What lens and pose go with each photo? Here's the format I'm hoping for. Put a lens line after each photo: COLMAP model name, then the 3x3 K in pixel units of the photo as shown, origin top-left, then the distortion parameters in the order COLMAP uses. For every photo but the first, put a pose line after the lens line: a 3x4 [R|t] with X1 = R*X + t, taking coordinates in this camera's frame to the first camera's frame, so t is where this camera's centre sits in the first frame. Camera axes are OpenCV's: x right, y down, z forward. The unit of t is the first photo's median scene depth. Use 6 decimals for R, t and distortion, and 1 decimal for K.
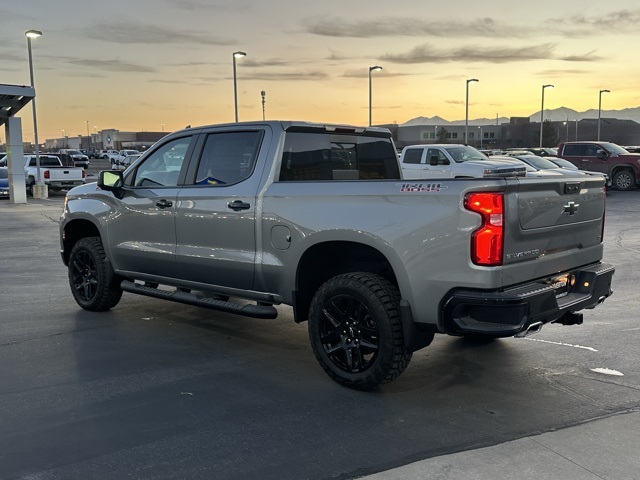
lens RADIAL K [[631.6, 0, 319.5], [0, 631.6, 227.1], [0, 0, 1]] dist [0.181646, -0.365229]
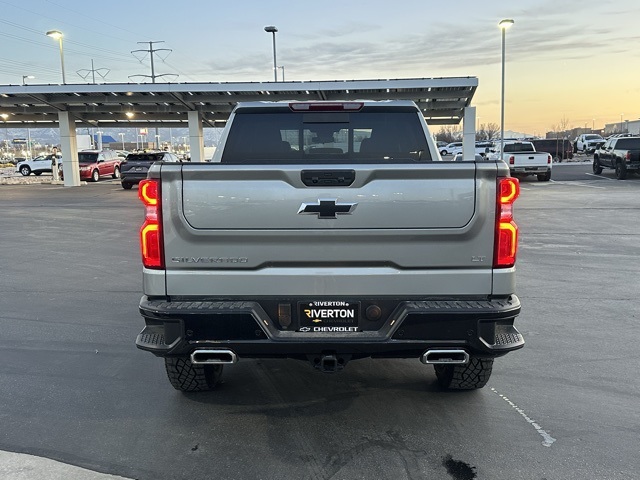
lens RADIAL K [[631.6, 0, 319.5], [0, 631.6, 227.1], [0, 0, 1]] dist [0.181646, -0.365229]
pose [[0.670719, 0.077534, -0.737648, 0.131650], [-0.061407, 0.996912, 0.048950, -0.005980], [0.739165, 0.012464, 0.673409, 0.077465]]
